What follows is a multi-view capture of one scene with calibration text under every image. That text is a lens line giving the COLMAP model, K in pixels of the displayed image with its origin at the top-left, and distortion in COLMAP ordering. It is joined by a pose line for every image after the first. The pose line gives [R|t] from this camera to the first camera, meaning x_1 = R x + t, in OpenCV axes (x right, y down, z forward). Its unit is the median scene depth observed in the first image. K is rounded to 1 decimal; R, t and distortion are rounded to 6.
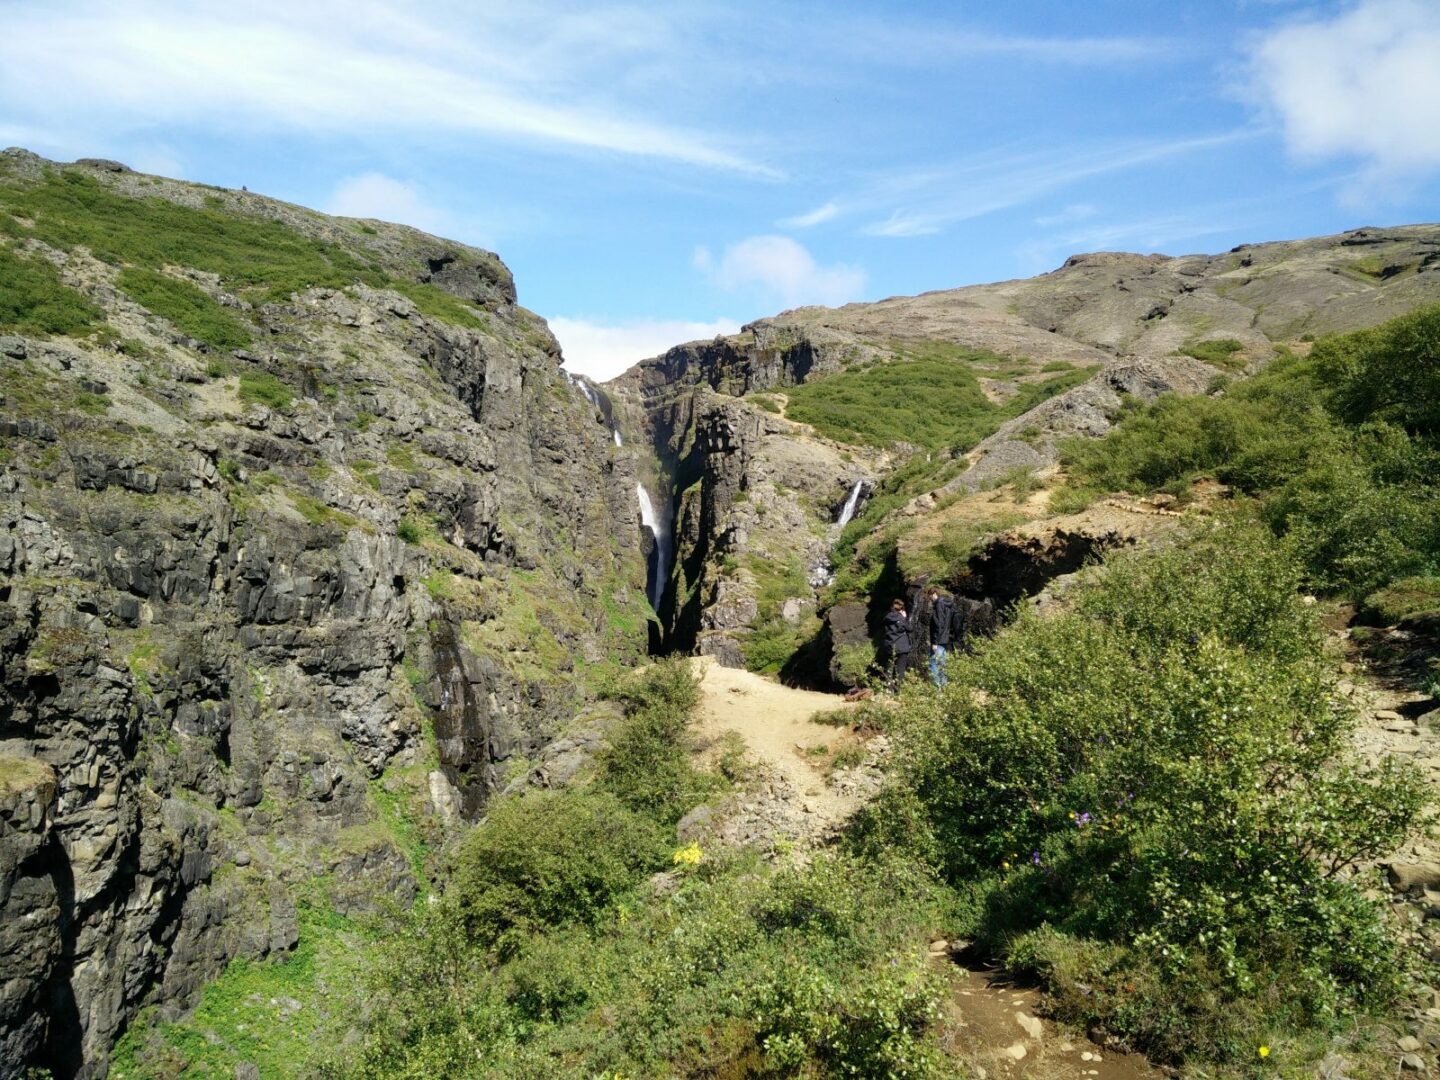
lens RADIAL K [[688.8, 0, 723.0], [0, 688.8, 552.3], [0, 0, 1]] dist [0.004349, 0.000225]
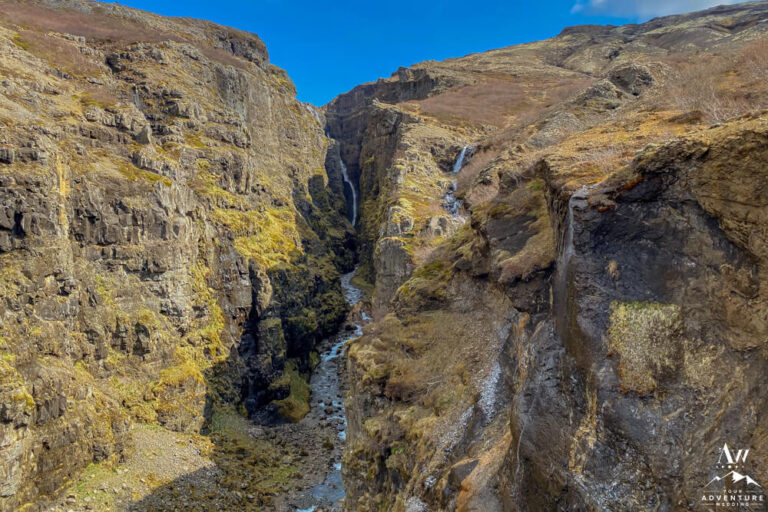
lens RADIAL K [[585.6, 0, 384.0], [0, 585.6, 256.0], [0, 0, 1]] dist [0.004903, 0.003046]
pose [[0.998537, -0.039763, -0.036655, 0.036609], [0.044346, 0.989969, 0.134142, -0.037481], [0.030954, -0.135571, 0.990284, -0.515226]]
